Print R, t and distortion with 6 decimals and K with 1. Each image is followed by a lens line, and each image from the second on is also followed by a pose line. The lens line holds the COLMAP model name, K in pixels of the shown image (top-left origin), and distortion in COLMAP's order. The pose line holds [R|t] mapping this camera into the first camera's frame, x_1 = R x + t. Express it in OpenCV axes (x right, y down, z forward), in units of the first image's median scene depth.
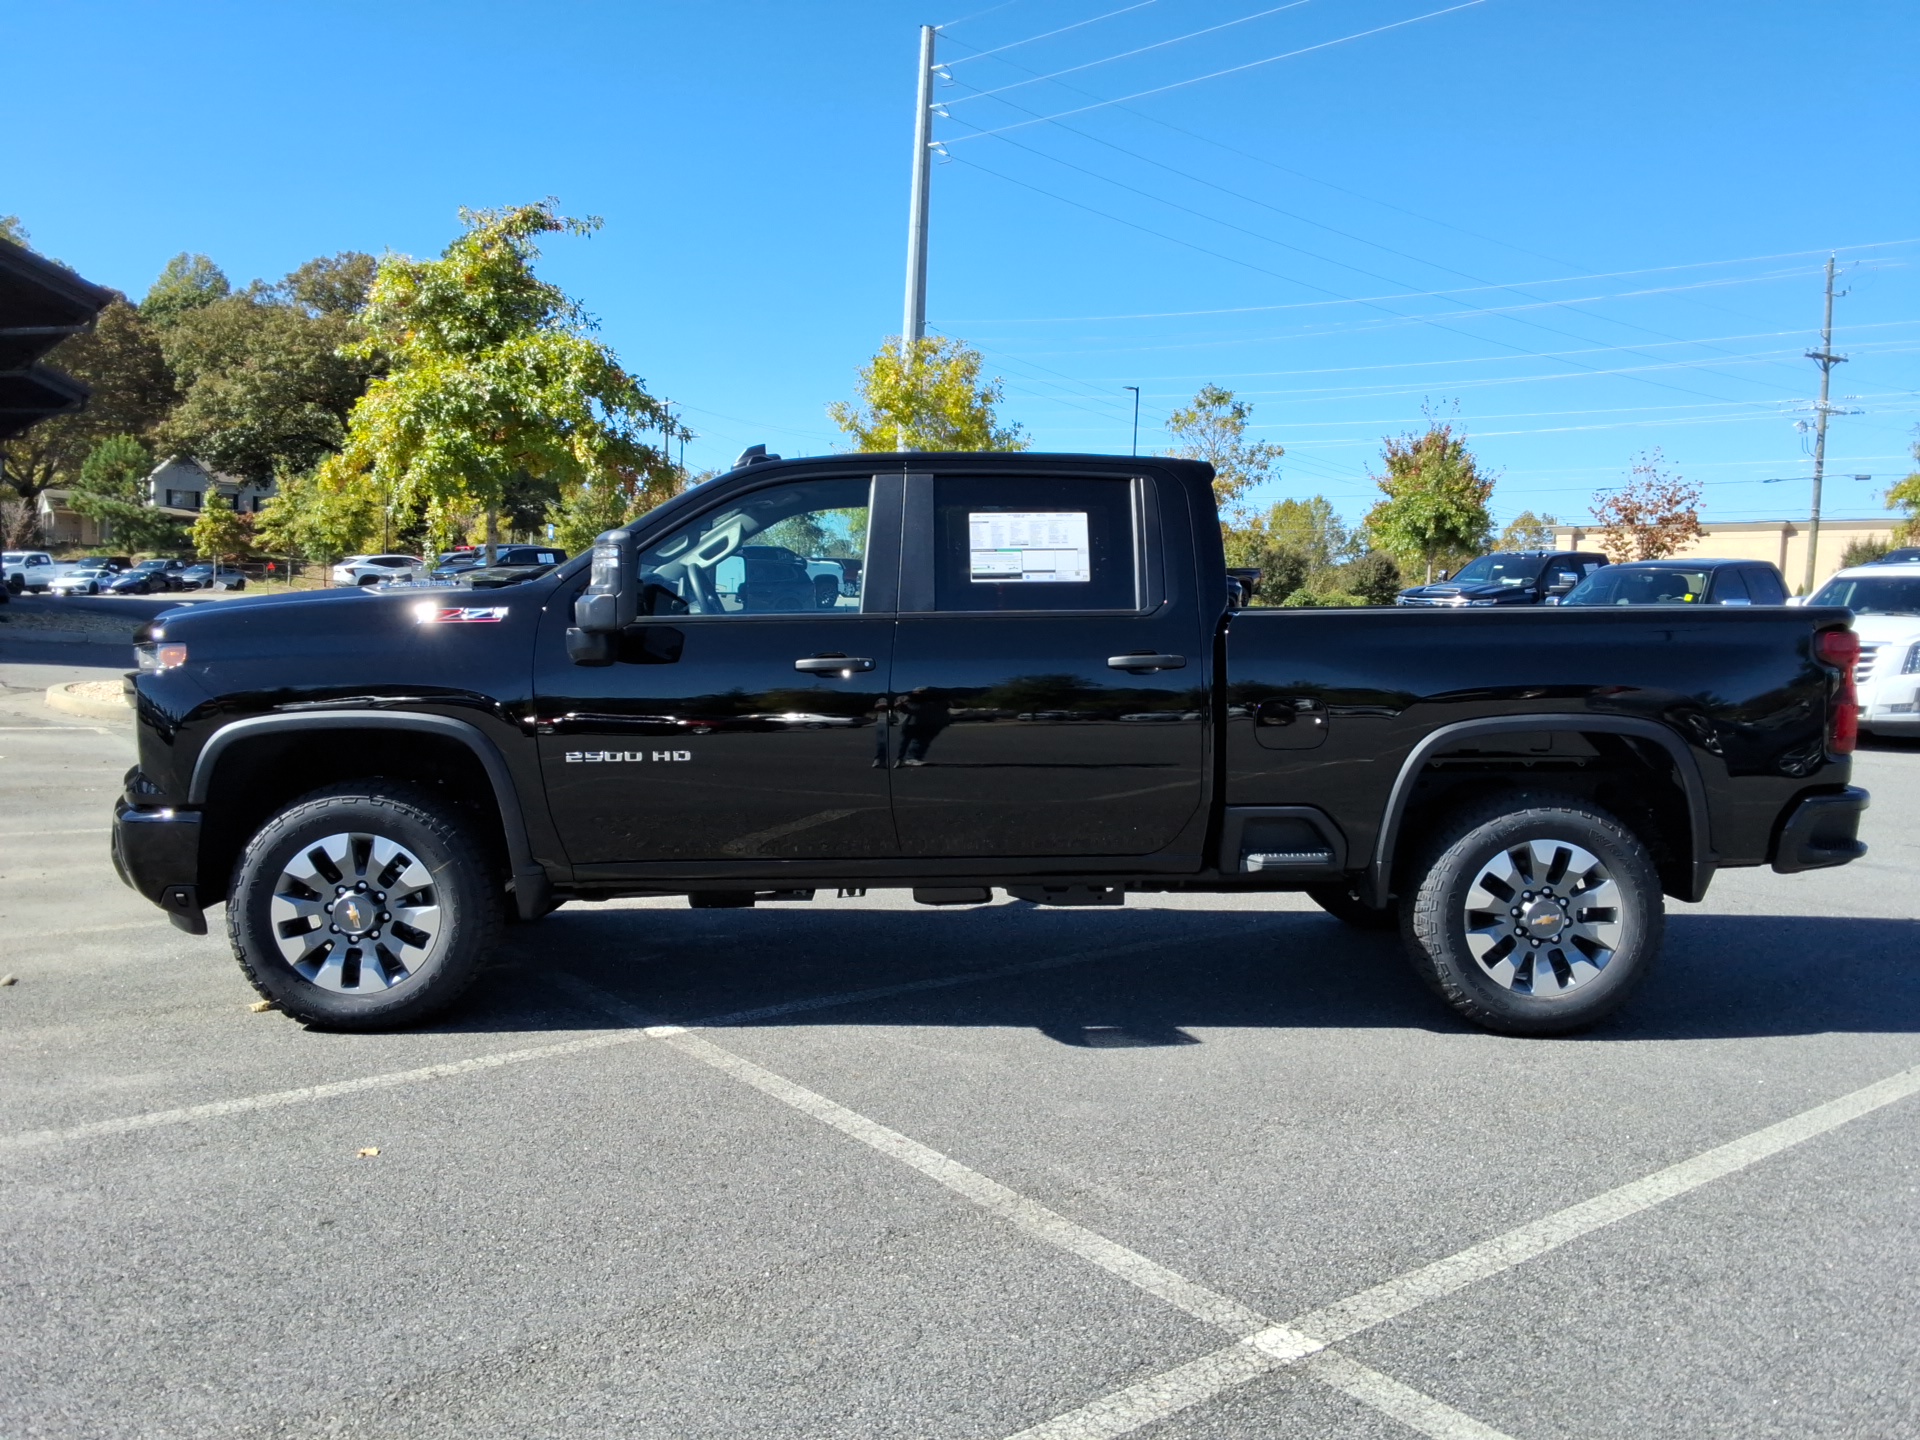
lens RADIAL K [[1554.0, 0, 977.5], [0, 1554.0, 714.4], [0, 0, 1]] dist [0.106931, -0.167362]
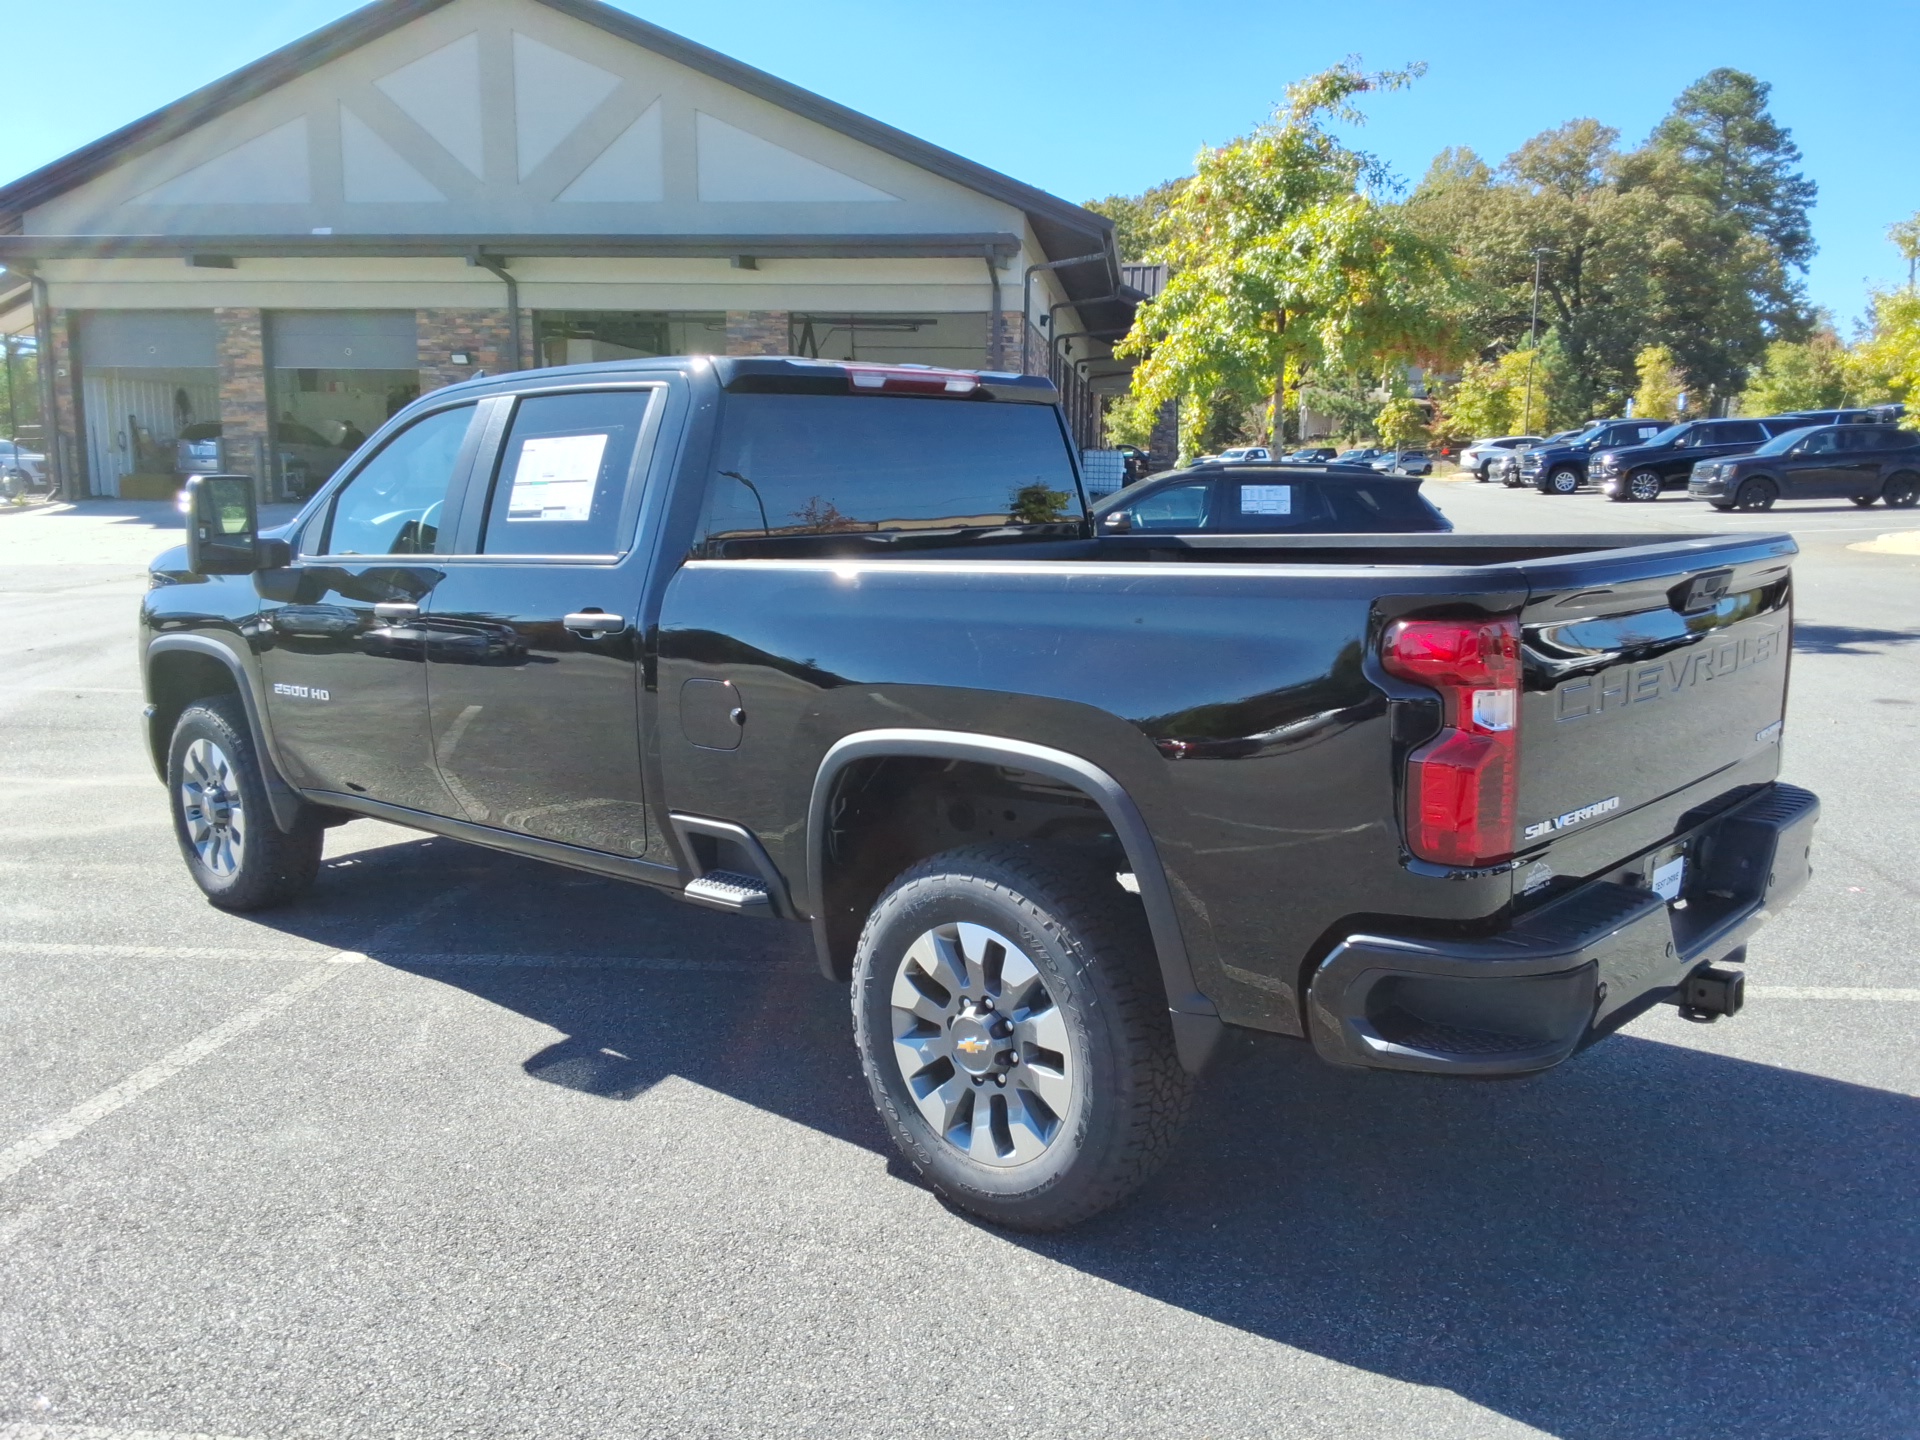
lens RADIAL K [[1554.0, 0, 977.5], [0, 1554.0, 714.4], [0, 0, 1]] dist [0.106931, -0.167362]
pose [[0.717991, 0.081005, -0.691322, 0.784993], [-0.027384, 0.995723, 0.088232, -0.061170], [0.695513, -0.044419, 0.717139, 0.540049]]
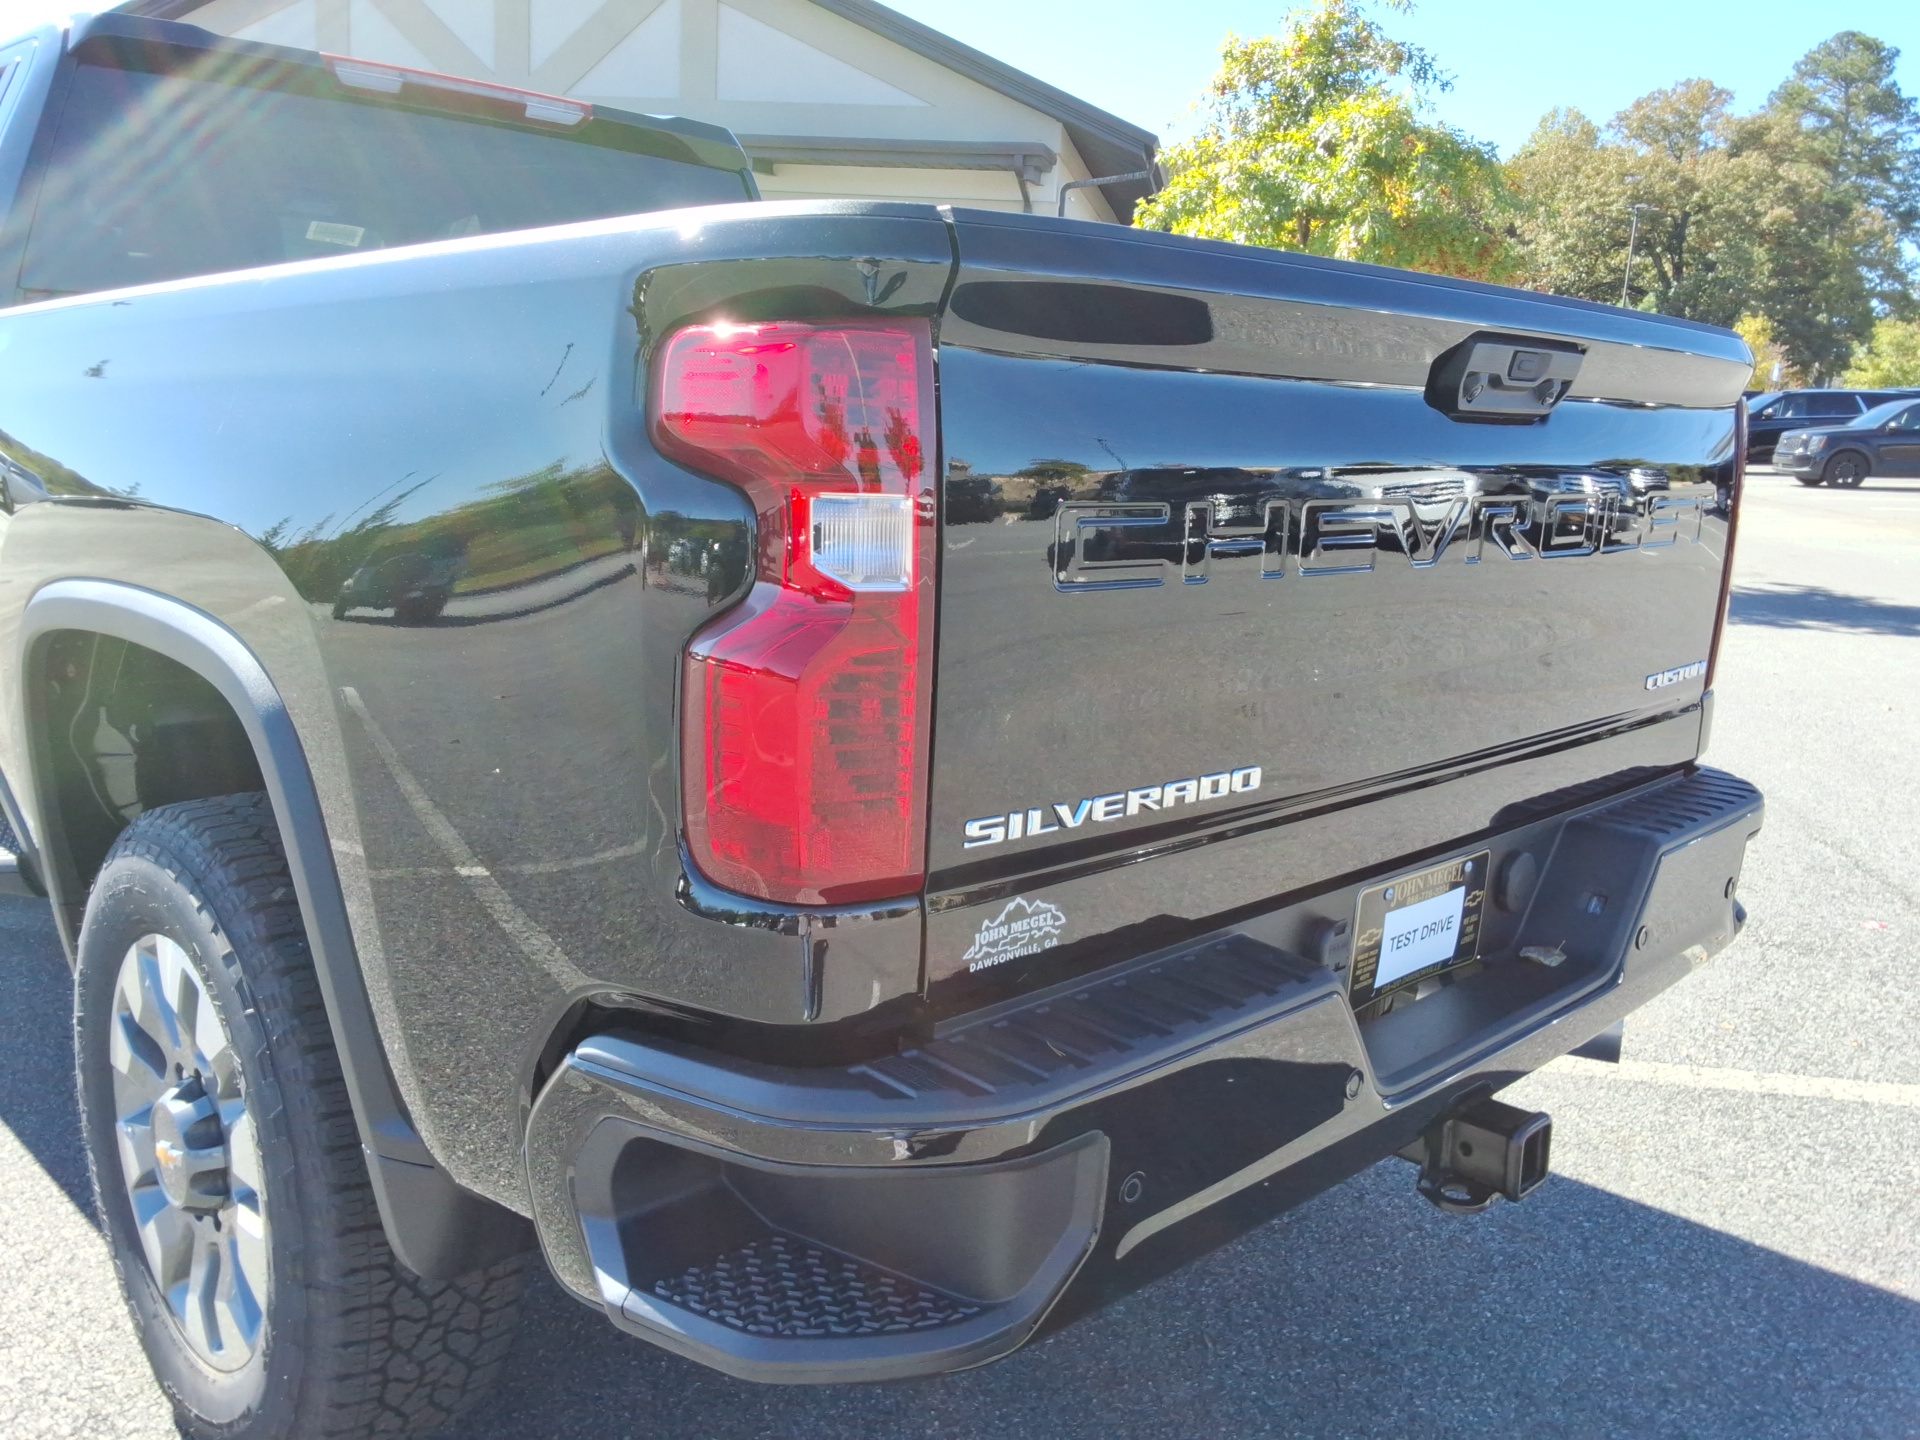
lens RADIAL K [[1554.0, 0, 977.5], [0, 1554.0, 714.4], [0, 0, 1]] dist [0.106931, -0.167362]
pose [[0.681759, 0.139885, -0.718079, 0.722831], [-0.076599, 0.989803, 0.120094, -0.026280], [0.727556, -0.026871, 0.685522, 0.880788]]
